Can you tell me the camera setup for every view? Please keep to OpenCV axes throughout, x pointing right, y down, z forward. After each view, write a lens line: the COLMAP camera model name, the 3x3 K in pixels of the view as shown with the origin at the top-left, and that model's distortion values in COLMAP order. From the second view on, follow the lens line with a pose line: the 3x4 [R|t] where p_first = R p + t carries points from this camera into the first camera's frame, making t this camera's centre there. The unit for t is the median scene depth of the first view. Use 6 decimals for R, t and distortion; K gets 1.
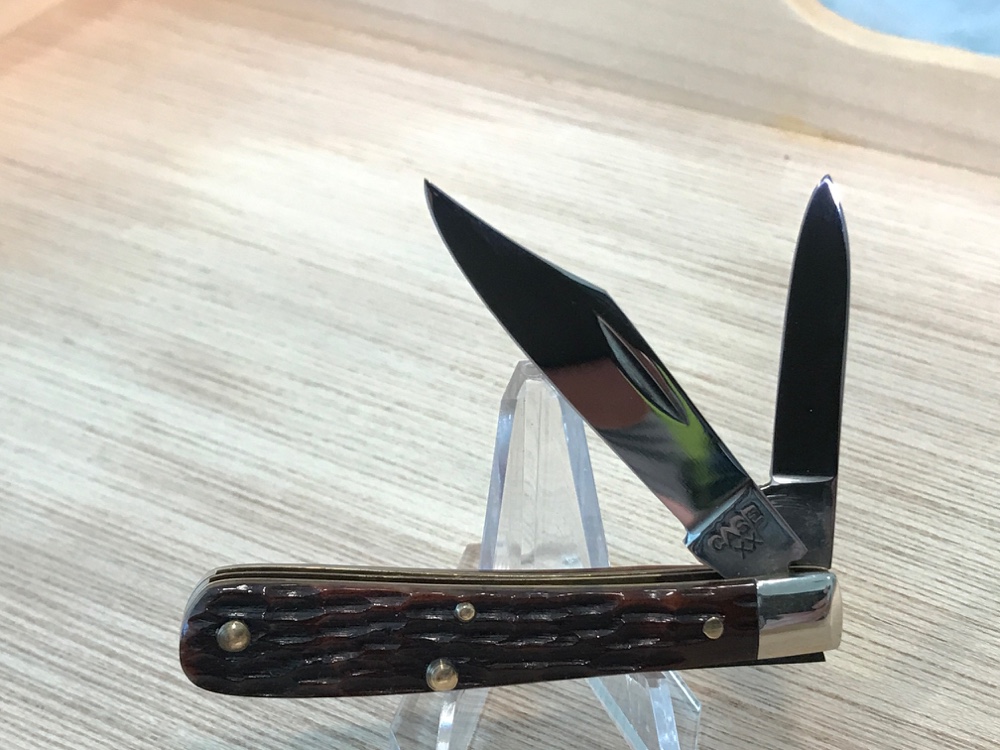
lens RADIAL K [[1686.5, 0, 500.0], [0, 1686.5, 375.0], [0, 0, 1]] dist [0.249759, -1.311739]
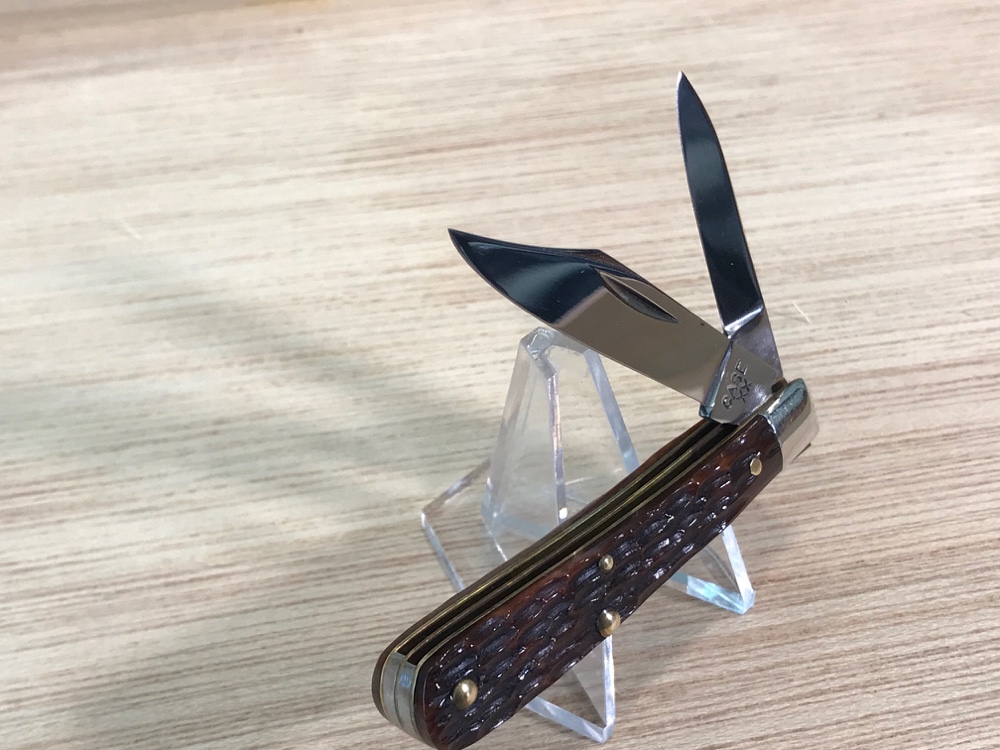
lens RADIAL K [[1686.5, 0, 500.0], [0, 1686.5, 375.0], [0, 0, 1]] dist [0.249759, -1.311739]
pose [[0.762308, -0.463759, 0.451458, -0.379233], [0.383178, 0.885543, 0.262656, -0.210969], [-0.521595, -0.027236, 0.852758, 0.065181]]
